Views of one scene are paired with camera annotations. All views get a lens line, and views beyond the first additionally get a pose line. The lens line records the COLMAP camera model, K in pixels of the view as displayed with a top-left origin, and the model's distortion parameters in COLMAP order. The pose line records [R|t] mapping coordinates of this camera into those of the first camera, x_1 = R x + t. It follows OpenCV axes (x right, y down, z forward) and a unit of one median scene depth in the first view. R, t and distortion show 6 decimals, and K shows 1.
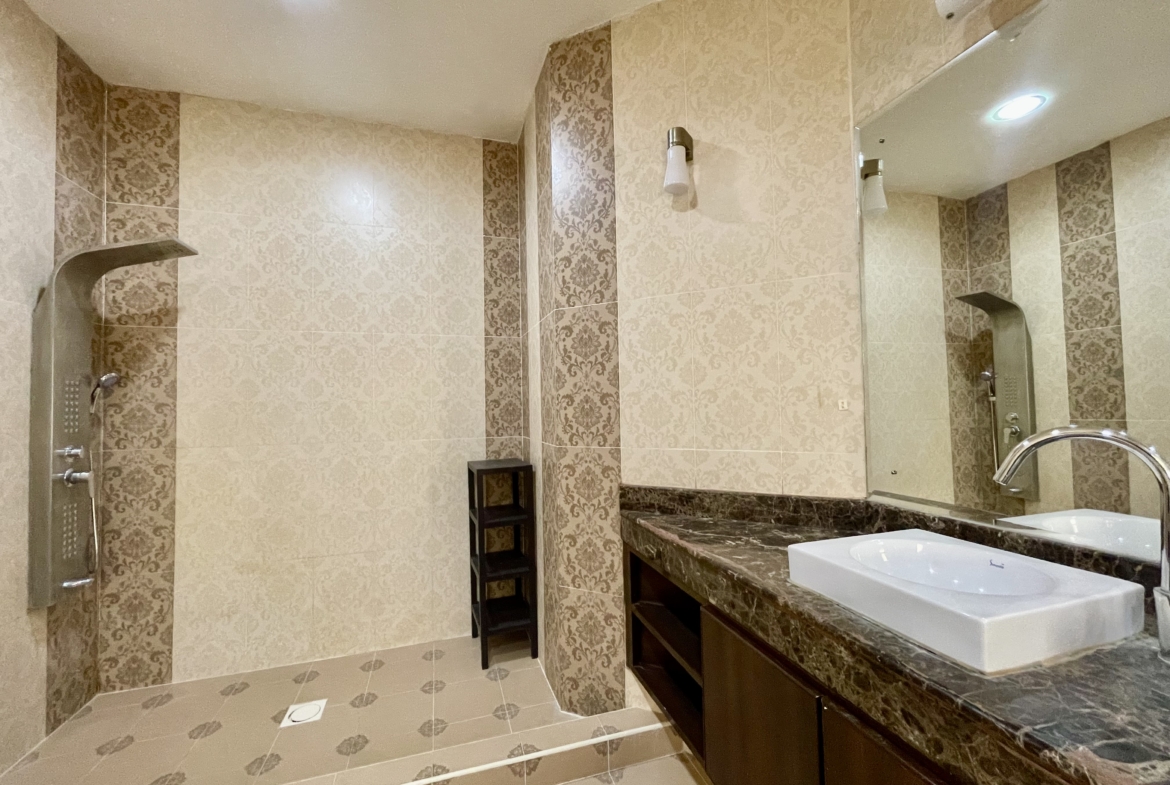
lens RADIAL K [[473.7, 0, 585.7], [0, 473.7, 394.2], [0, 0, 1]] dist [-0.000479, 0.001485]
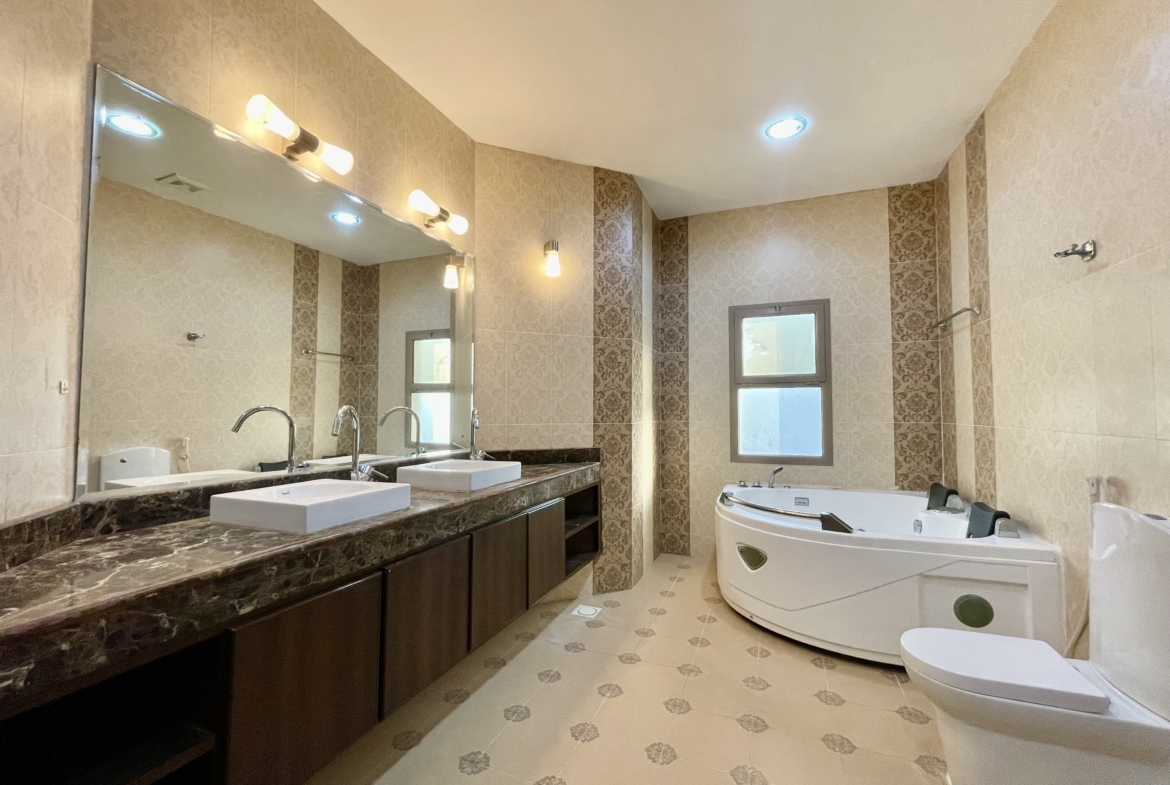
lens RADIAL K [[473.7, 0, 585.5], [0, 473.7, 393.9], [0, 0, 1]] dist [-0.000479, 0.001485]
pose [[-0.771937, 0.044192, 0.634161, -0.872557], [-0.000557, 0.997533, -0.070192, 0.126830], [-0.635698, -0.054537, -0.770009, 1.485301]]
